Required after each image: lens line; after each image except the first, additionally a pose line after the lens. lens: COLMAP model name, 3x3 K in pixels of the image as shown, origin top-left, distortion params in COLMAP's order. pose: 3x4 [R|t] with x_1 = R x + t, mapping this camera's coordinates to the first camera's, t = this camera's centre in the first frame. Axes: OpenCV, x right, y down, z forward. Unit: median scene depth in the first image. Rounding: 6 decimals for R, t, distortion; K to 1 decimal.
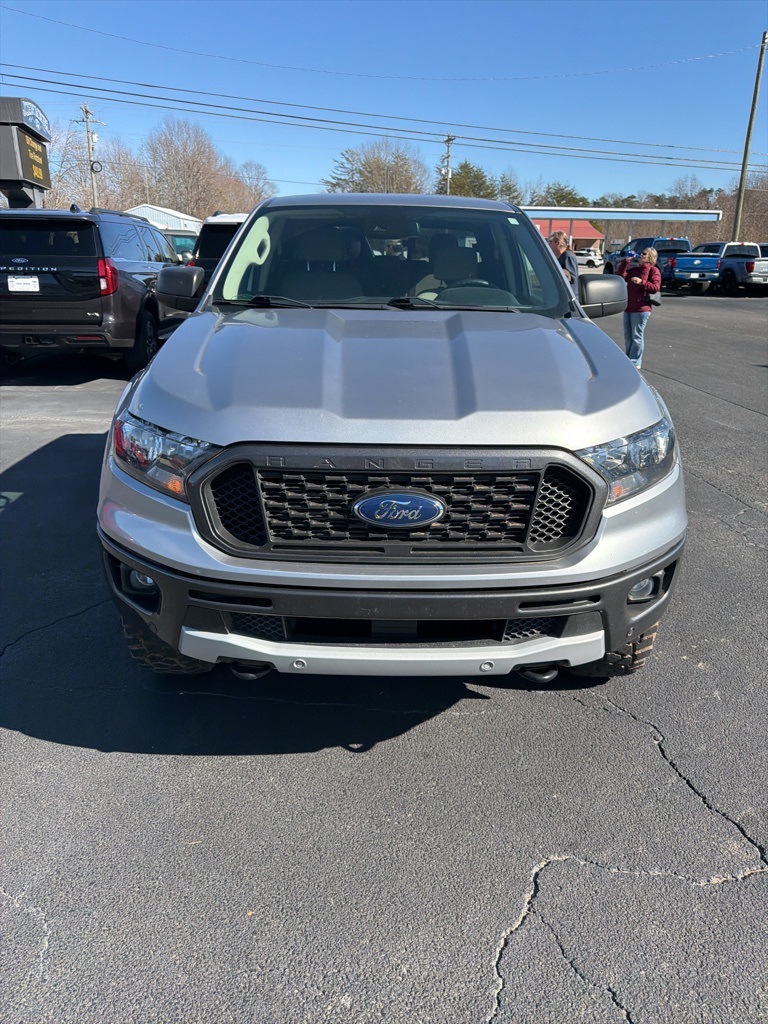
lens RADIAL K [[821.4, 0, 382.0], [0, 821.4, 493.3], [0, 0, 1]] dist [0.010729, 0.006405]
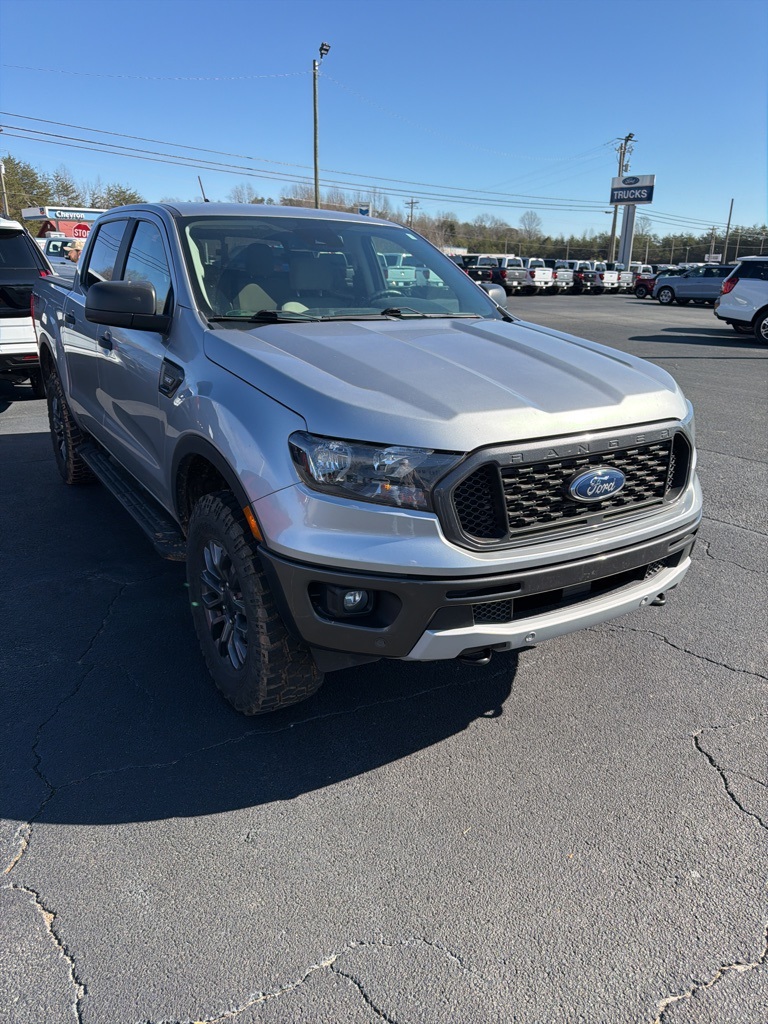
lens RADIAL K [[831.2, 0, 384.0], [0, 831.2, 512.0], [0, 0, 1]] dist [0.075034, -0.135304]
pose [[0.821459, -0.164746, 0.545952, -0.865605], [0.158137, 0.985624, 0.059482, -0.060025], [-0.547902, 0.037473, 0.835703, 0.149474]]
